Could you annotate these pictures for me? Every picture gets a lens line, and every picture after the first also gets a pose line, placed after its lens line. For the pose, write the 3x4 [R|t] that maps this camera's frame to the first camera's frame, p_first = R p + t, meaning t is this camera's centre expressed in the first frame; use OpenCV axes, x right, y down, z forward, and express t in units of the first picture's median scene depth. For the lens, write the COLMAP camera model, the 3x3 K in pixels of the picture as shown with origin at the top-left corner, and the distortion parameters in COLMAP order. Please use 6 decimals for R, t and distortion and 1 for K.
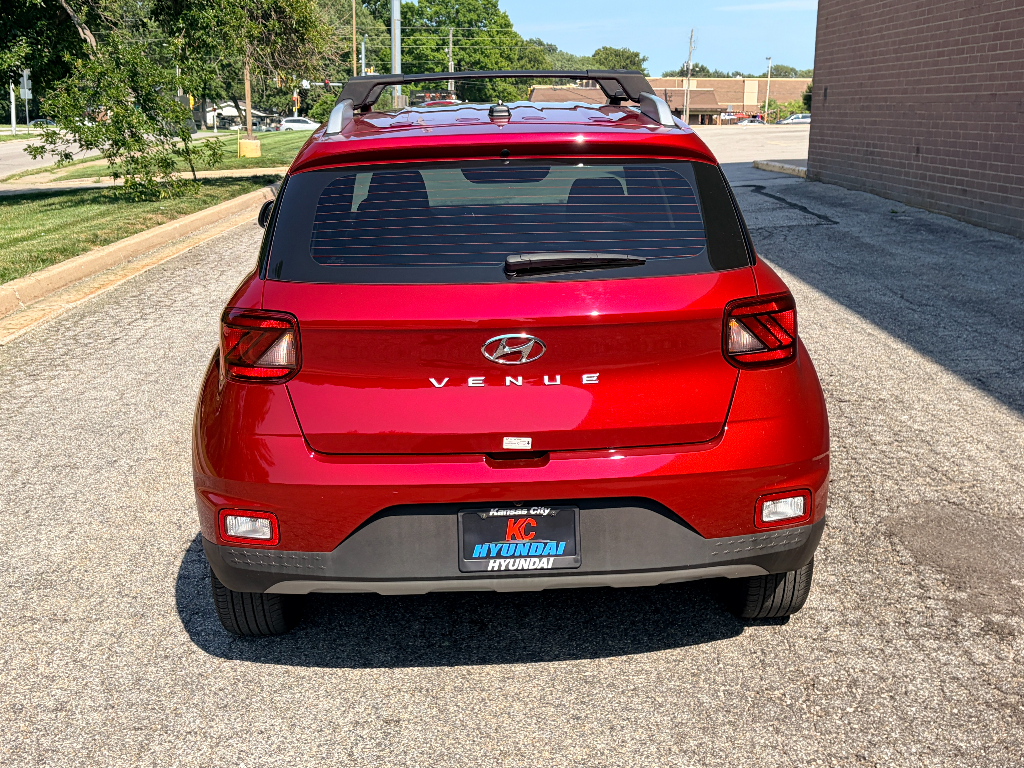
lens RADIAL K [[1307.5, 0, 512.0], [0, 1307.5, 384.0], [0, 0, 1]] dist [0.153754, -0.571171]
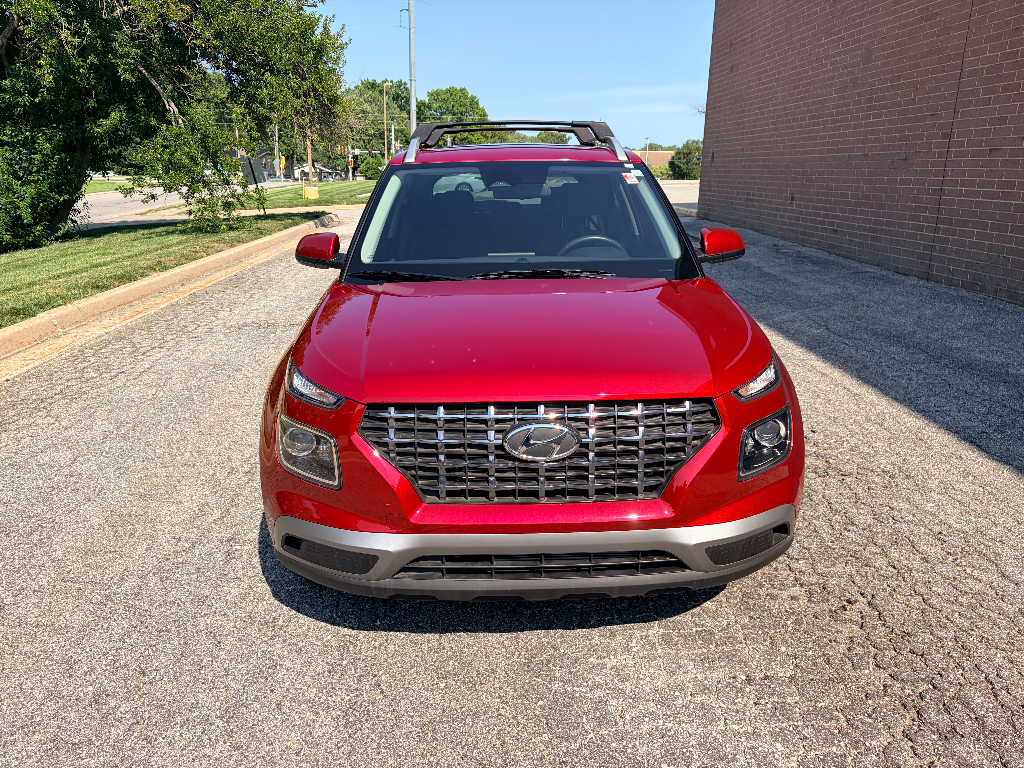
lens RADIAL K [[777.5, 0, 512.0], [0, 777.5, 384.0], [0, 0, 1]] dist [0.011465, -0.002992]
pose [[0.999503, -0.000445, 0.031529, -0.000641], [-0.001535, 0.998027, 0.062767, -0.035302], [-0.031495, -0.062784, 0.997530, 0.192397]]
